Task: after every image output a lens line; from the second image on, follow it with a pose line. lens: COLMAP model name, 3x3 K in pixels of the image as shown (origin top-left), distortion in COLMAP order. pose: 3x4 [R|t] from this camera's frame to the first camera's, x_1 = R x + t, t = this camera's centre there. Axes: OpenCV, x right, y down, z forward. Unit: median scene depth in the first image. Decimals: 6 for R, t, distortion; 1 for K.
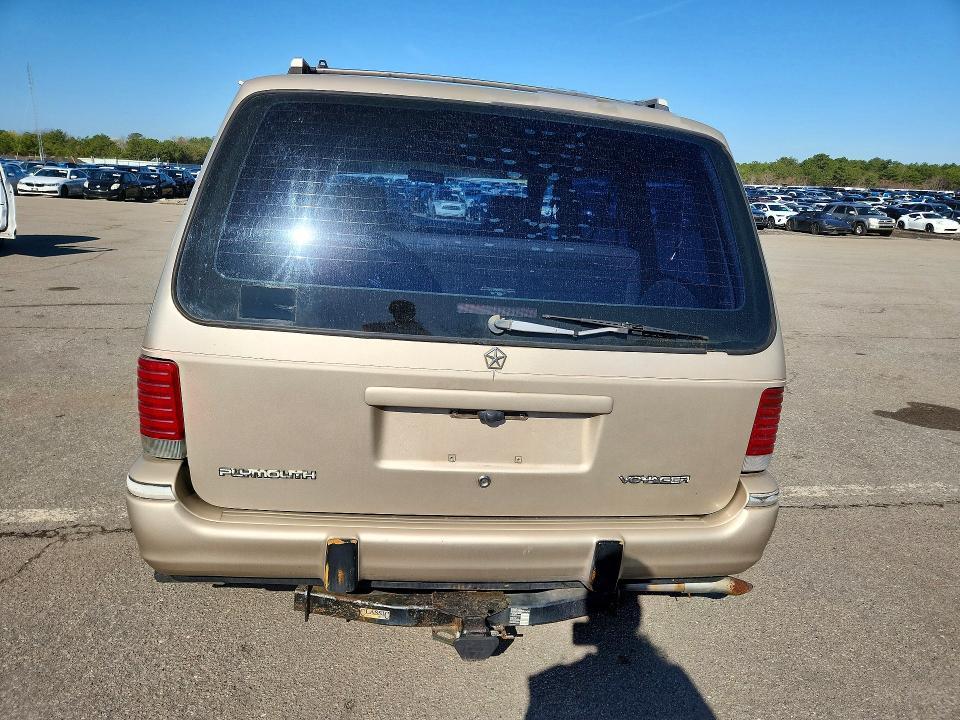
lens RADIAL K [[706.5, 0, 481.4], [0, 706.5, 359.3], [0, 0, 1]] dist [-0.008063, -0.000667]
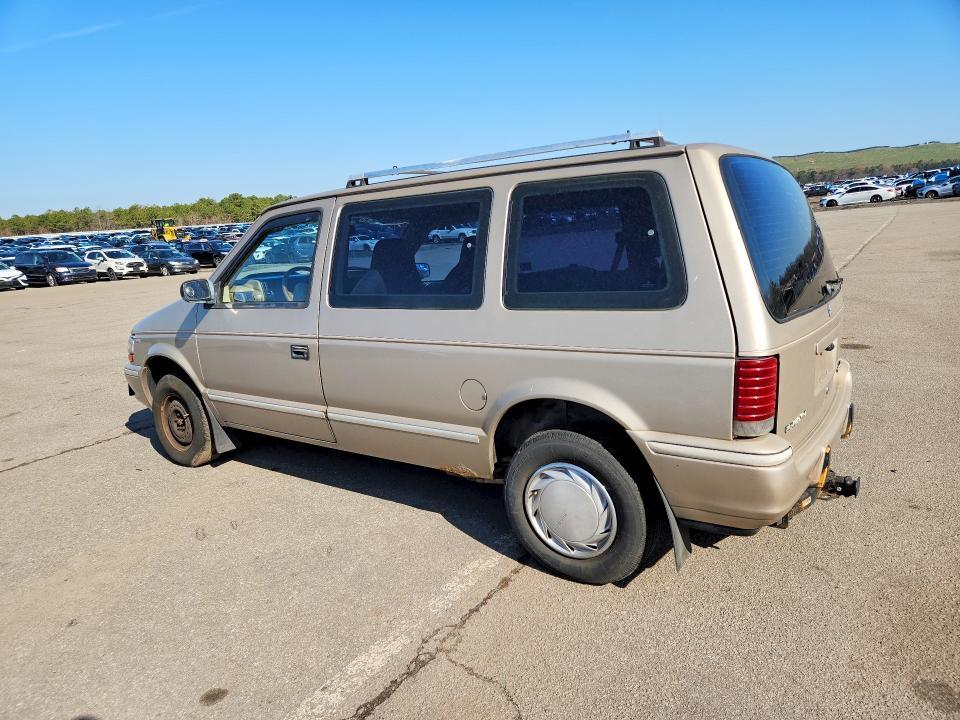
lens RADIAL K [[706.5, 0, 479.8], [0, 706.5, 362.1], [0, 0, 1]] dist [-0.008063, -0.000667]
pose [[0.624576, -0.220079, 0.749313, -0.153685], [0.256729, 0.964007, 0.069145, -0.019259], [-0.737560, 0.149184, 0.658596, 0.044669]]
